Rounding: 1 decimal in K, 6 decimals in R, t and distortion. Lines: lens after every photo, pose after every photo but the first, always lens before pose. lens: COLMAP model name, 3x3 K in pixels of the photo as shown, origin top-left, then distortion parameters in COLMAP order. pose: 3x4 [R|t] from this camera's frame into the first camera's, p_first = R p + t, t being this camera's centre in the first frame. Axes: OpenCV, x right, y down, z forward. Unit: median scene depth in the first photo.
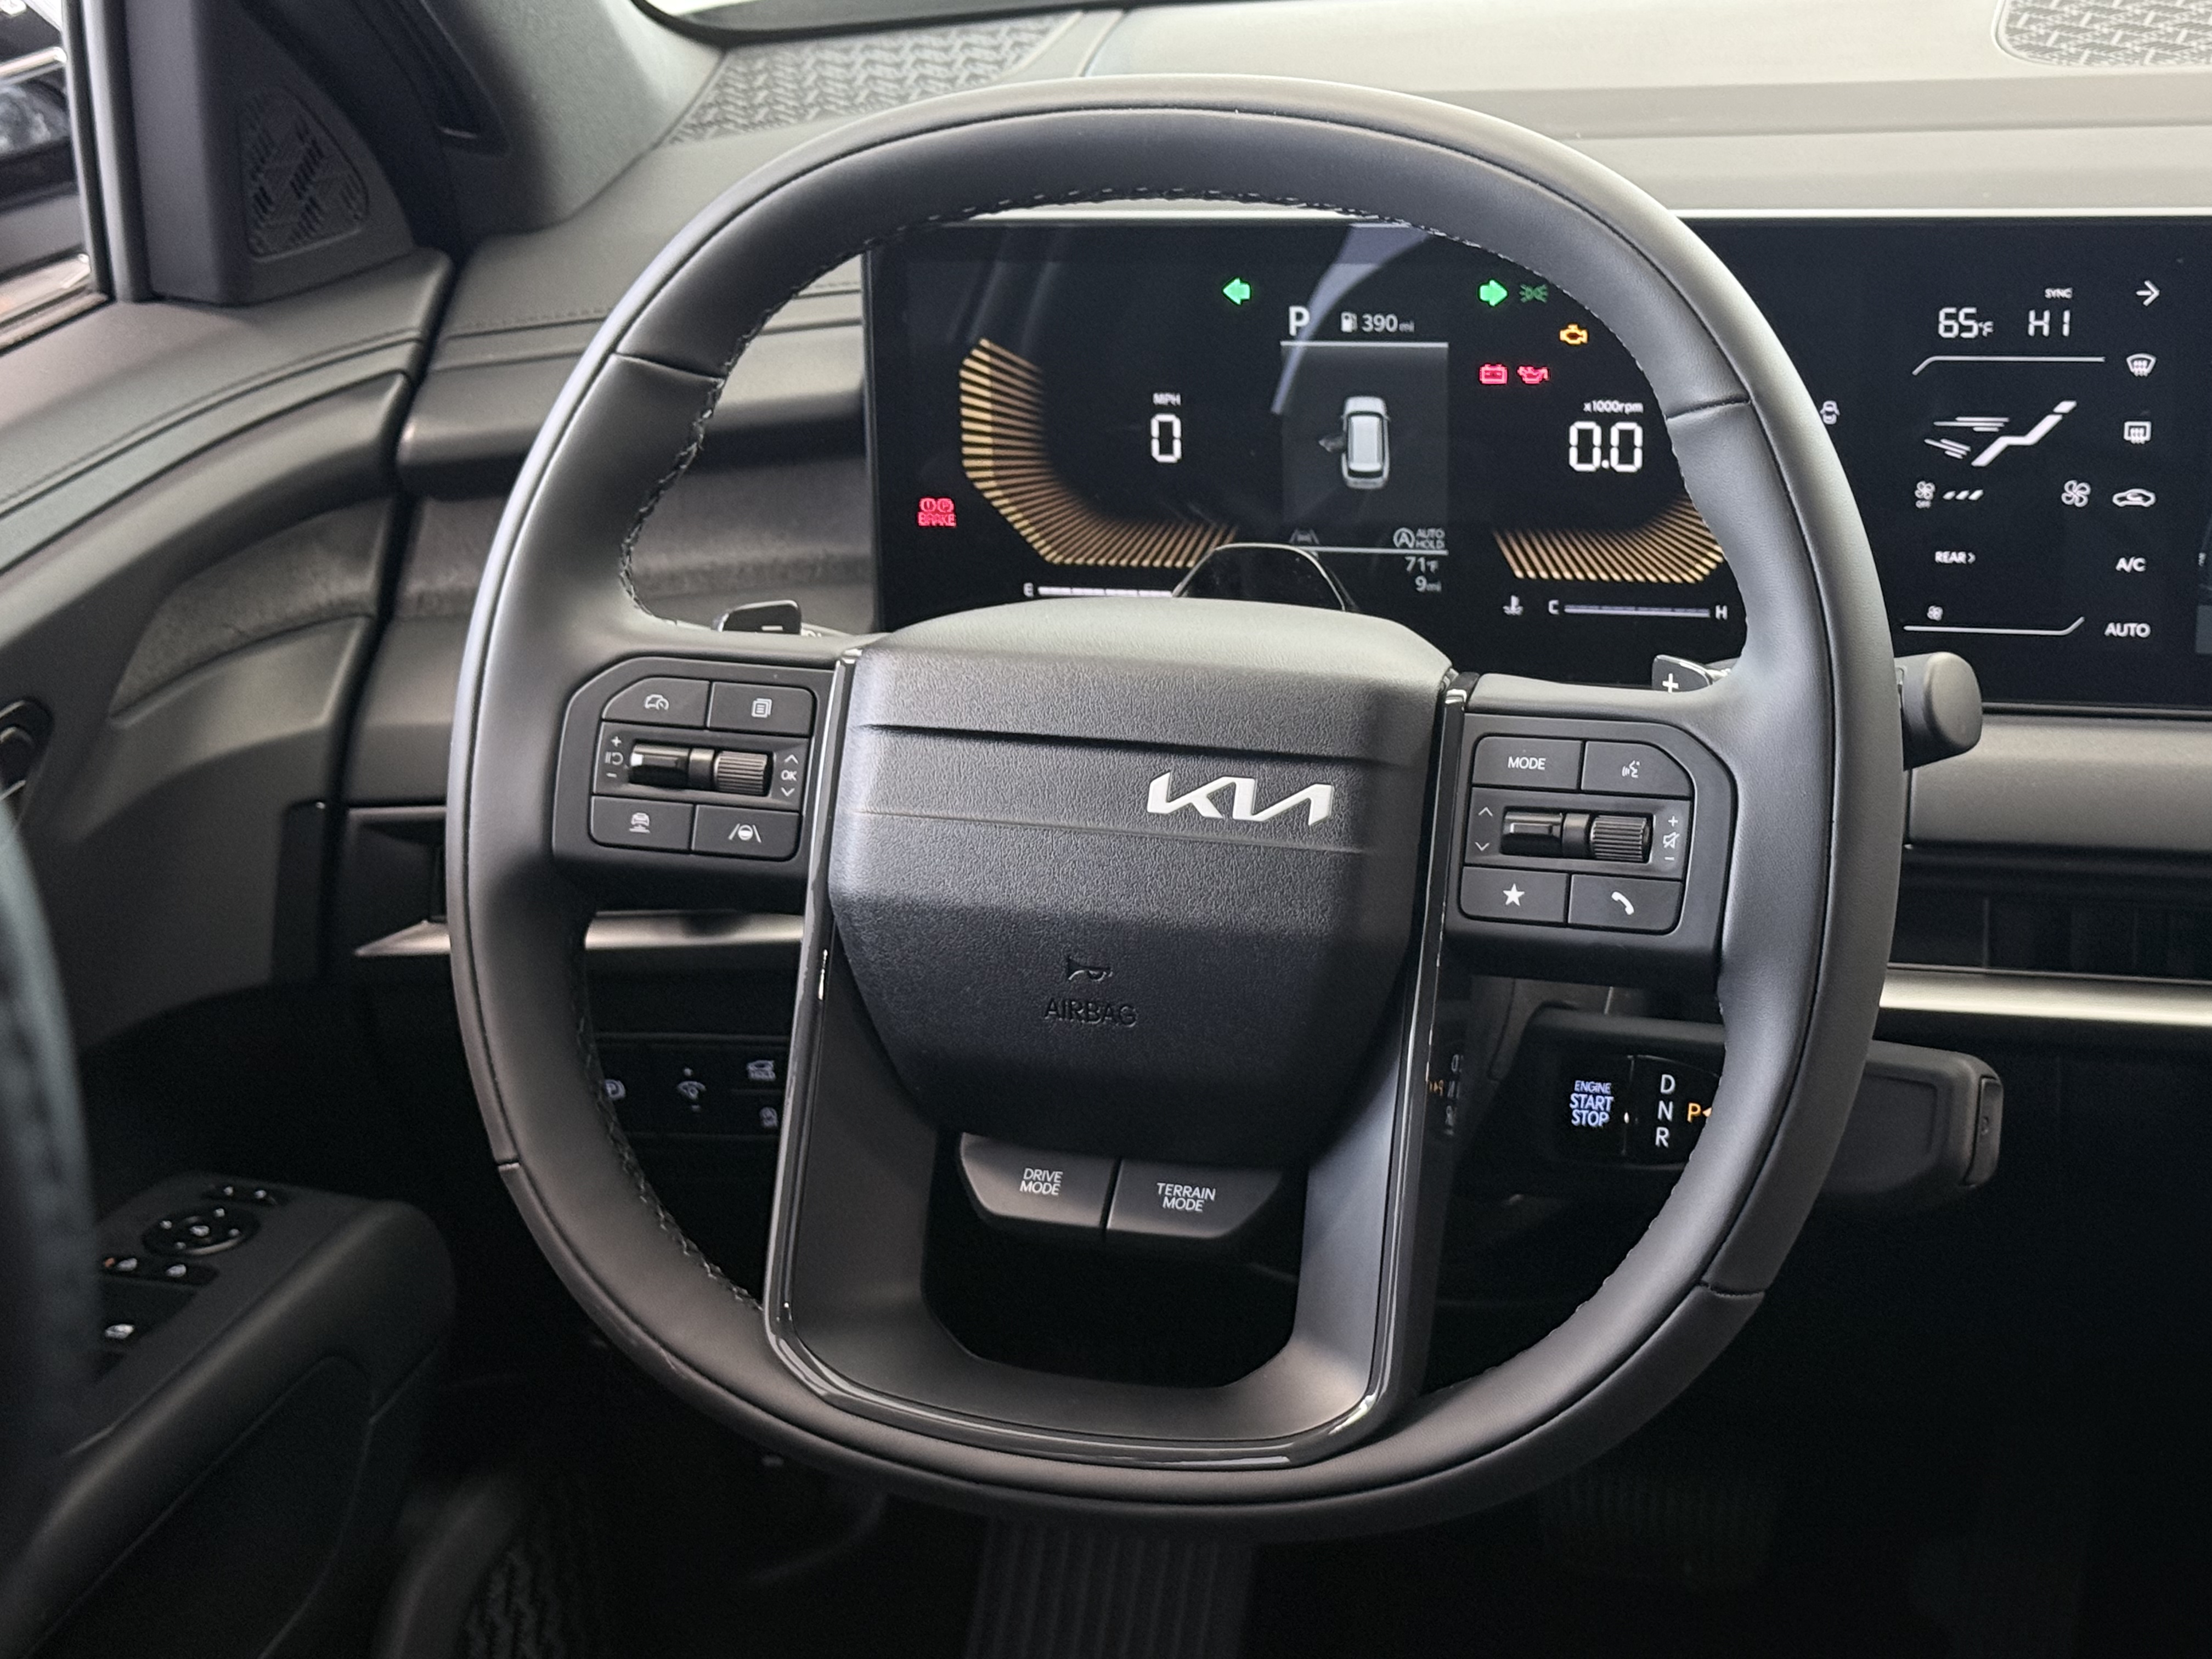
lens RADIAL K [[3850.5, 0, 1092.6], [0, 3850.5, 869.5], [0, 0, 1]] dist [0.122800, 0.000000]
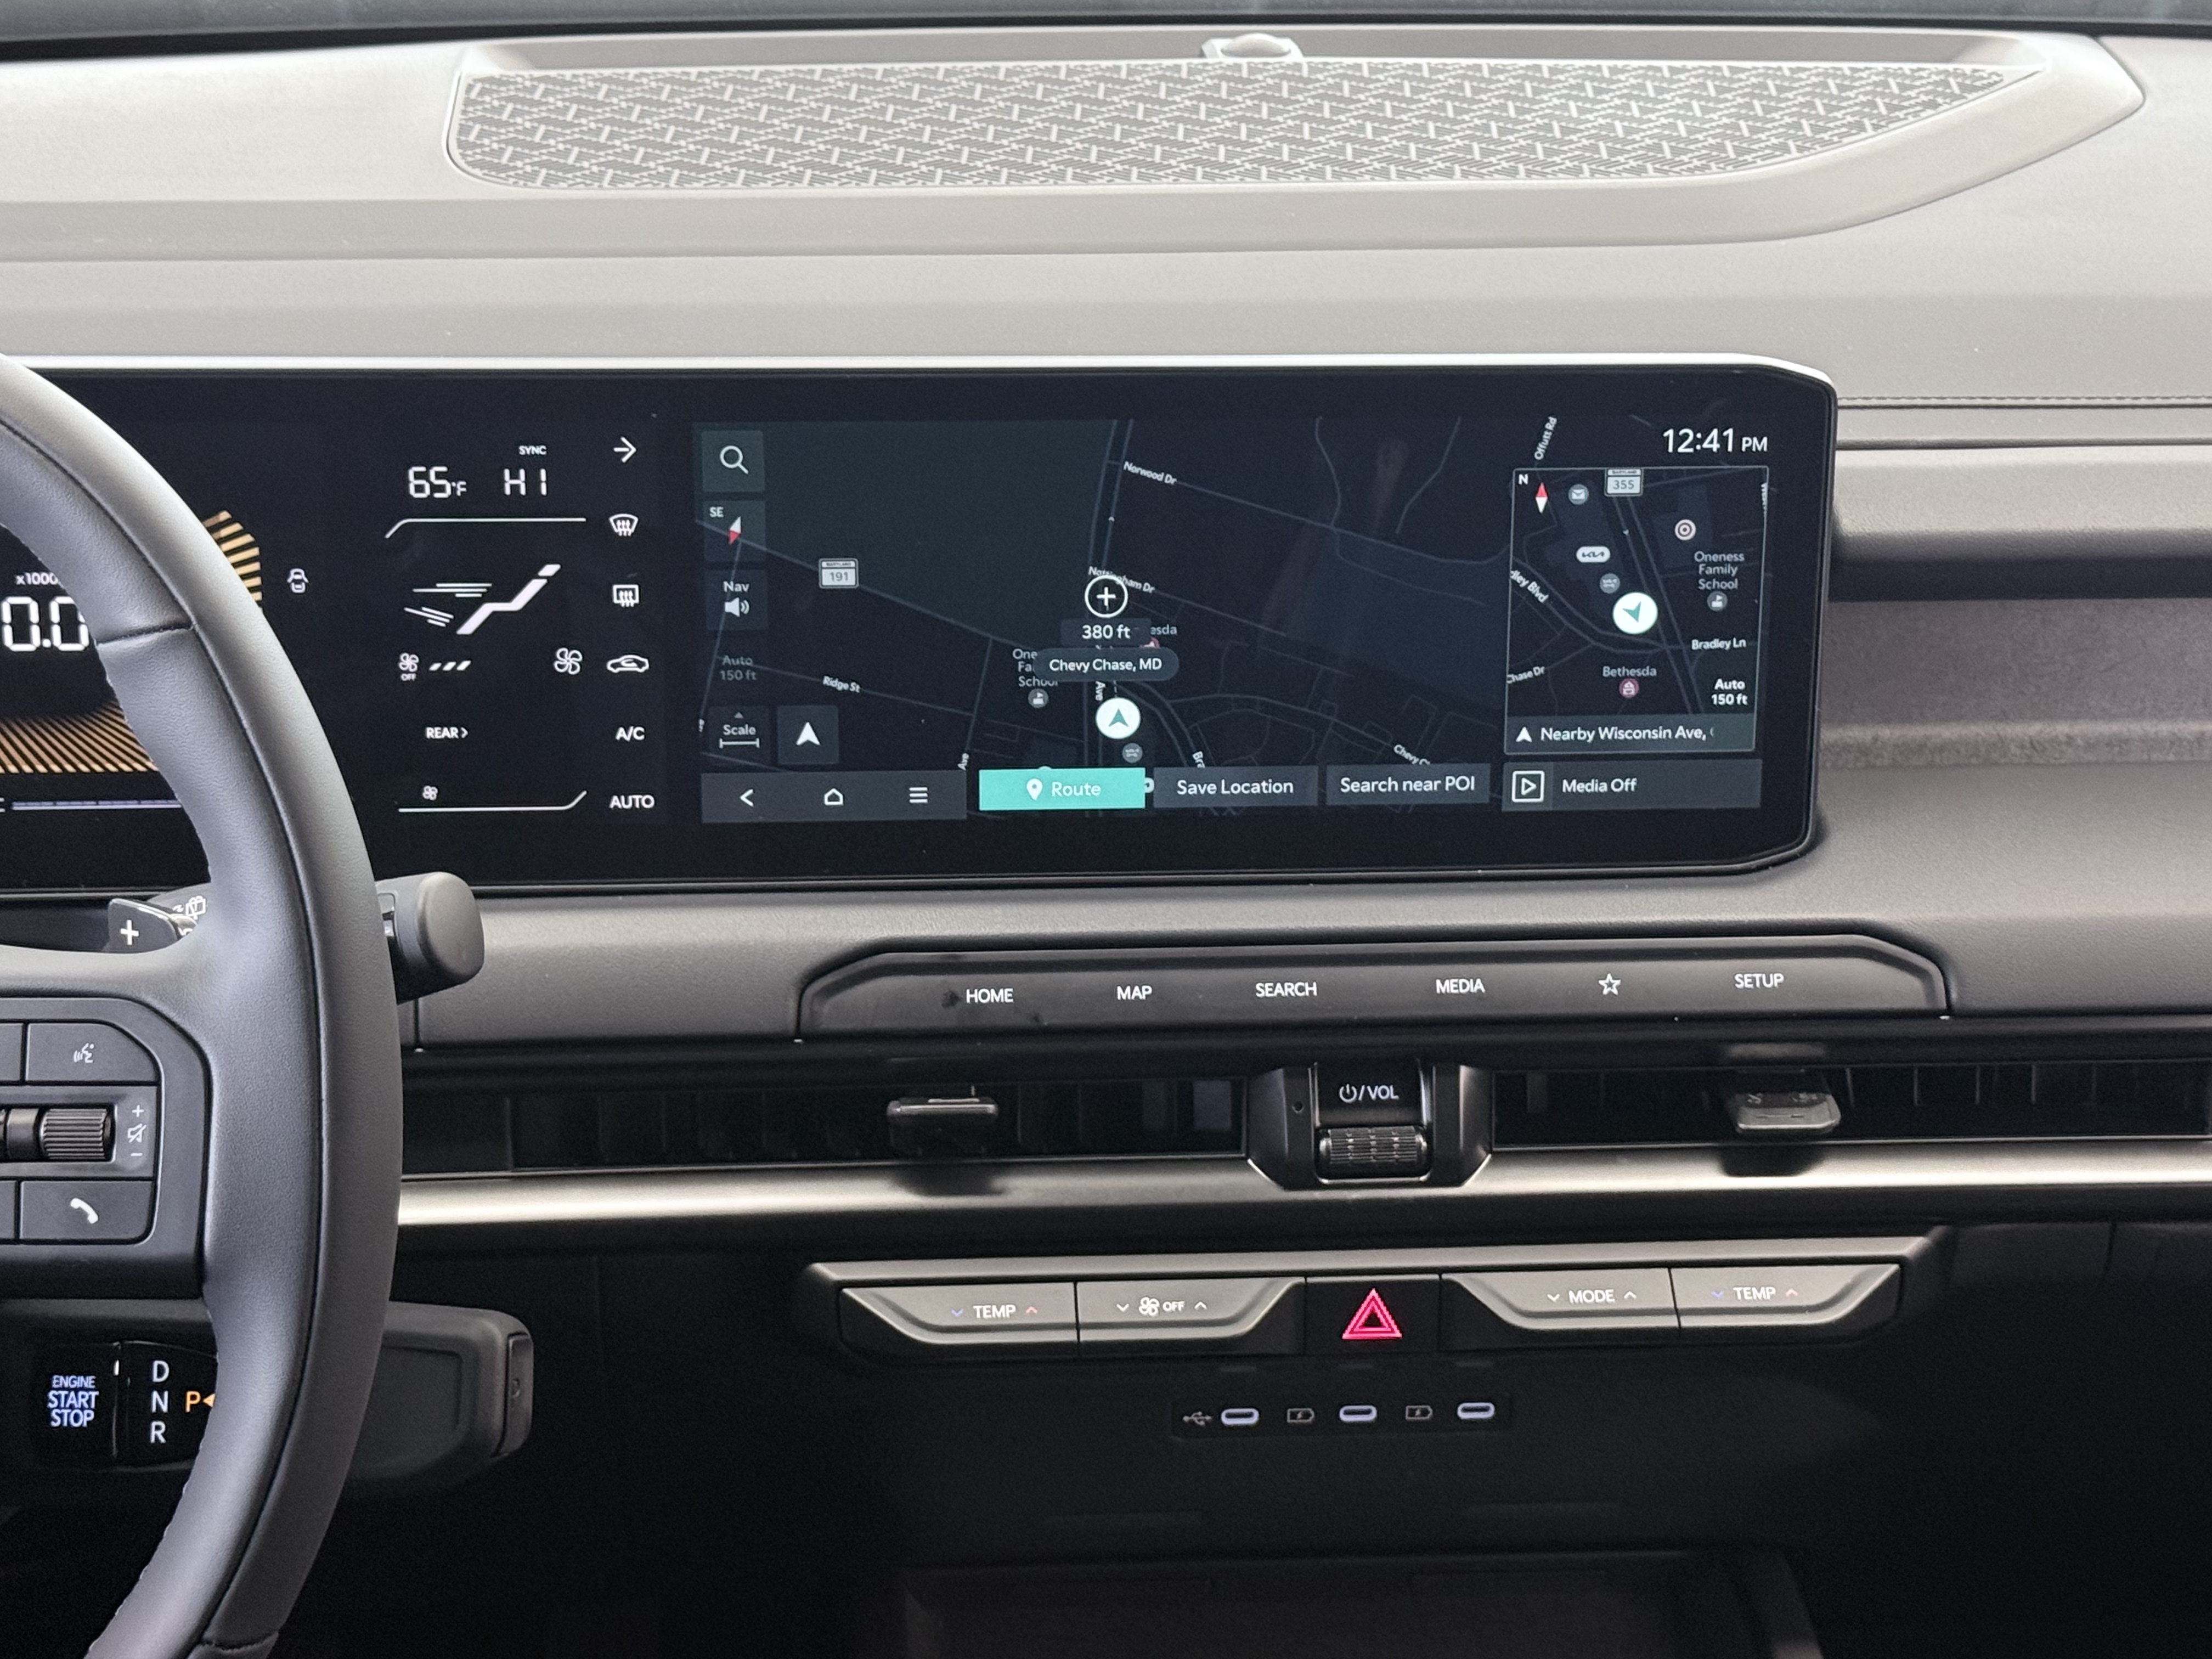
lens RADIAL K [[3850.5, 0, 1106.3], [0, 3850.5, 845.6], [0, 0, 1]] dist [0.122800, 0.000000]
pose [[0.928497, -0.068316, 0.365003, 0.032044], [0.067683, 0.997601, 0.014544, -0.058600], [-0.365120, 0.011200, 0.930893, 0.090799]]
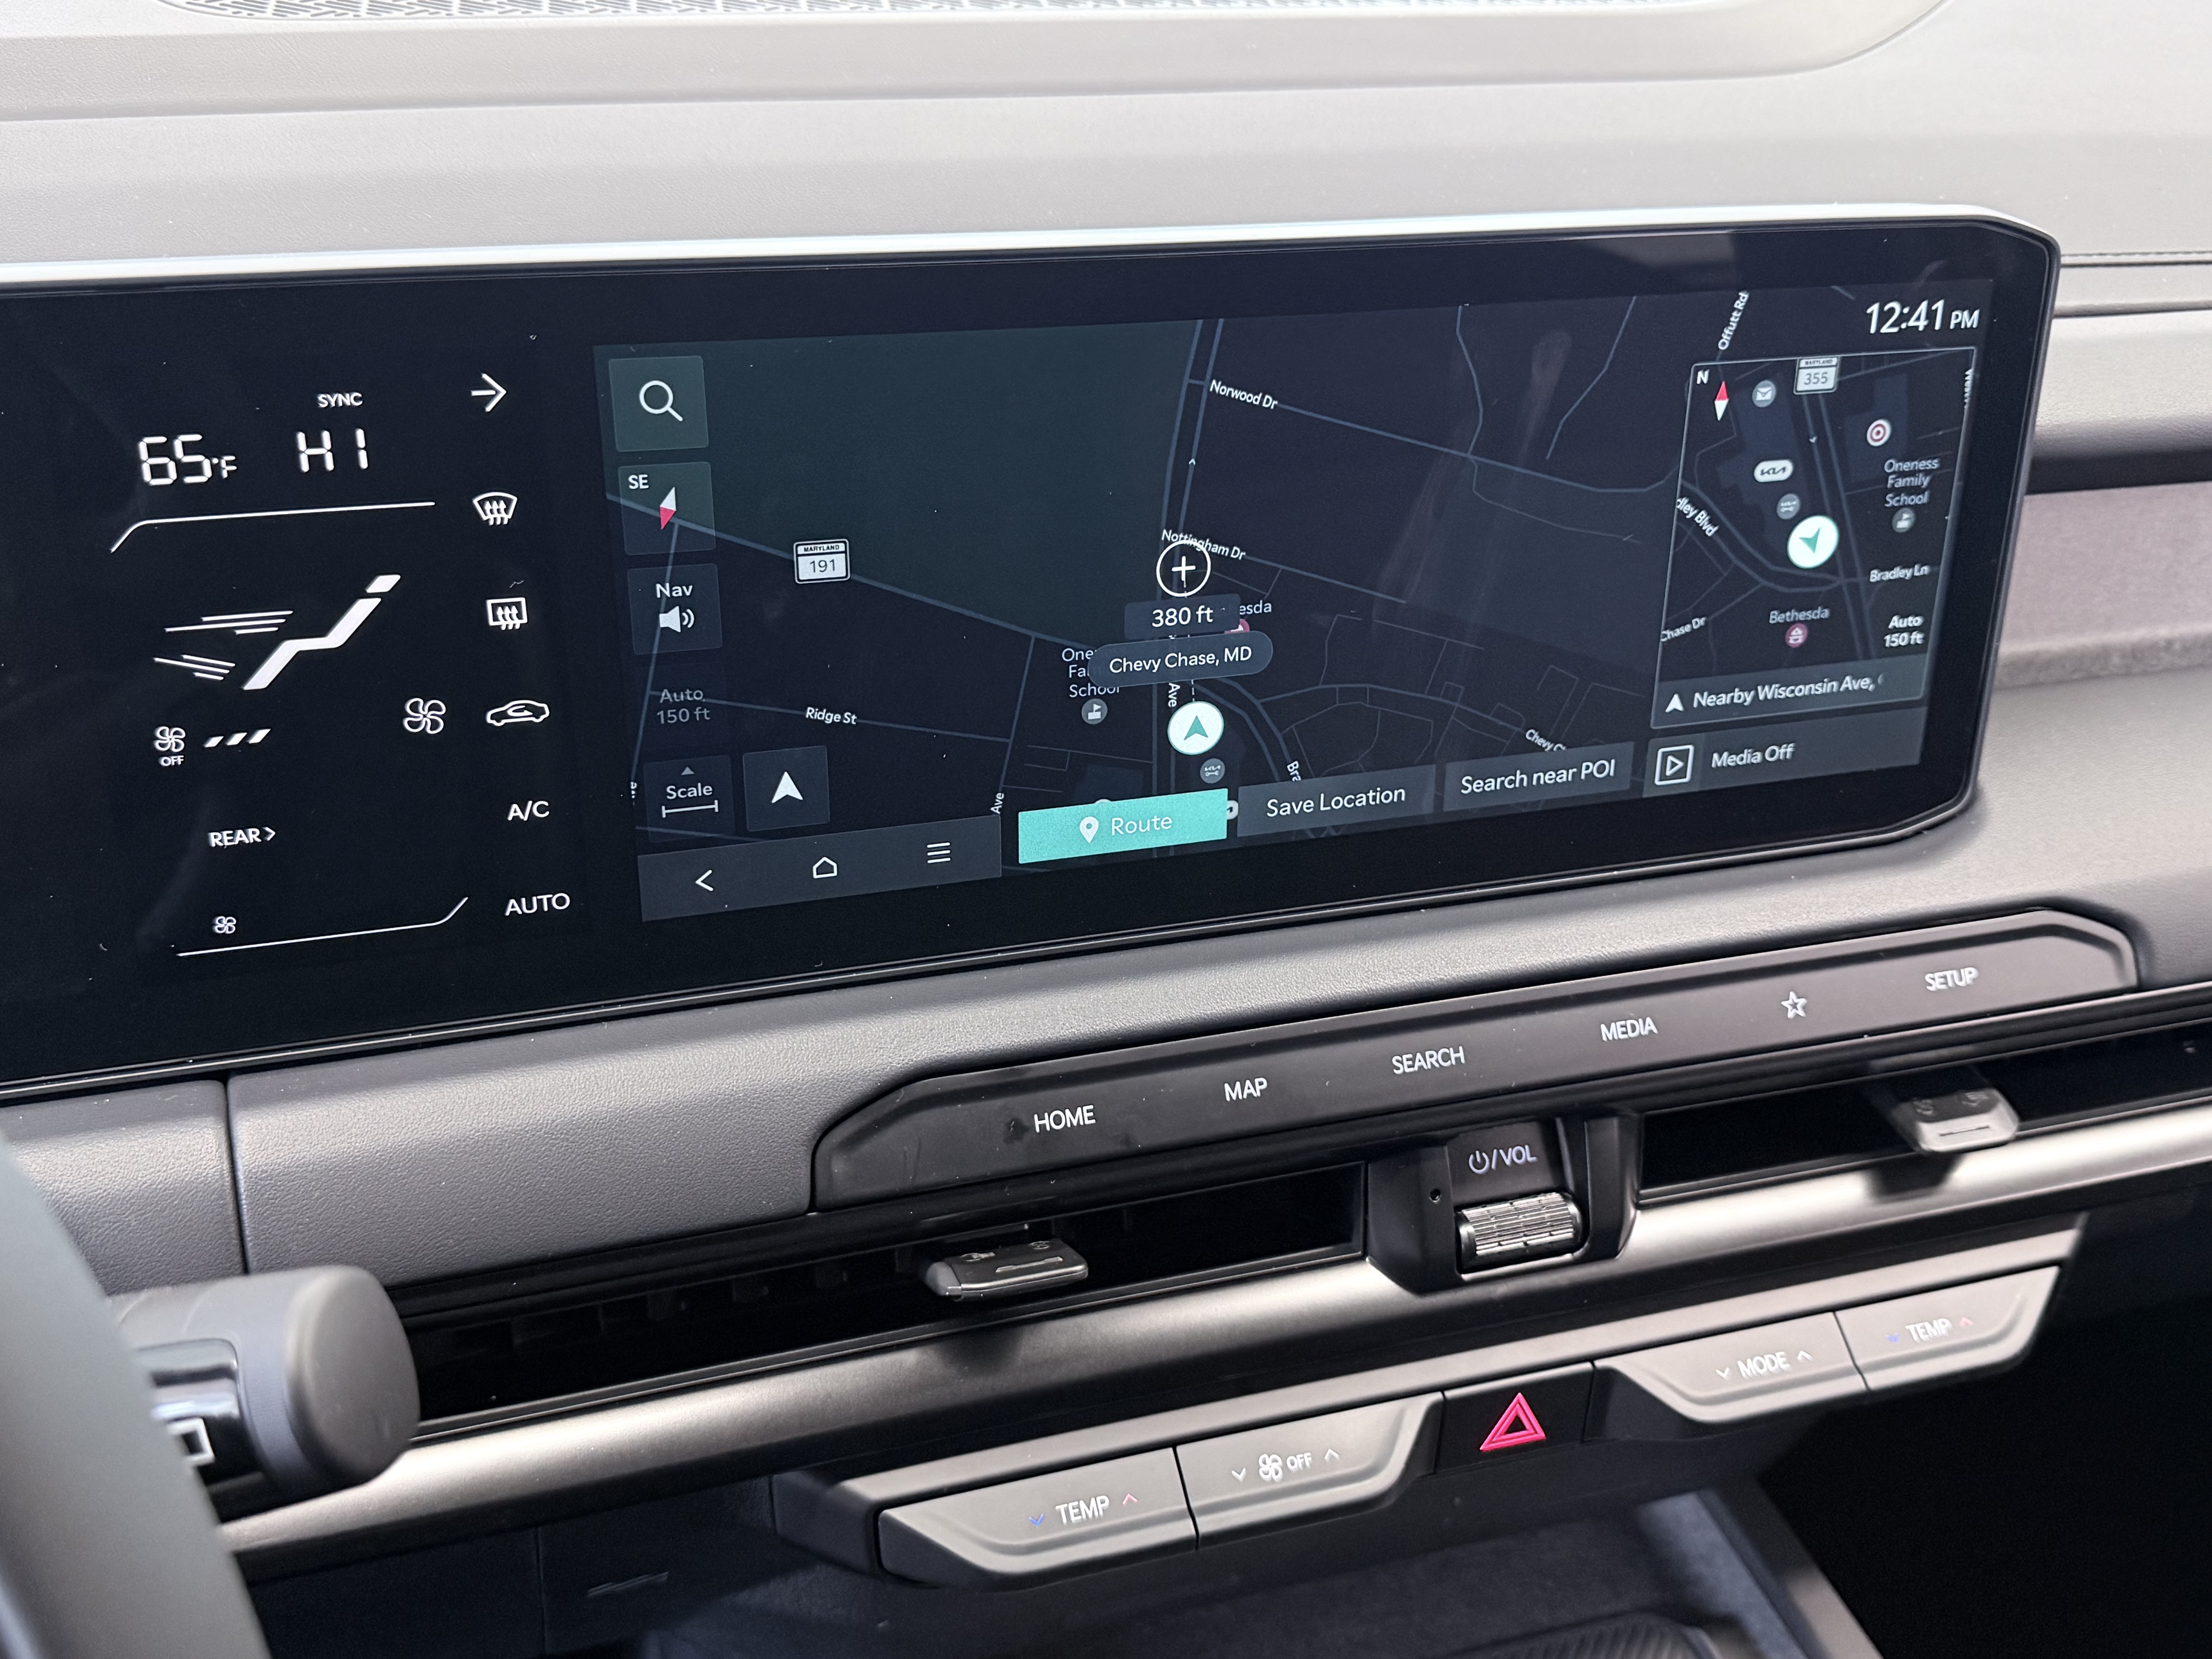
lens RADIAL K [[2203.0, 0, 1120.0], [0, 2203.0, 837.8], [0, 0, 1]] dist [0.073862, 0.000000]
pose [[0.807332, -0.196702, 0.556348, 0.144030], [0.120182, 0.977856, 0.171331, -0.128392], [-0.577729, -0.071458, 0.813095, 0.658574]]
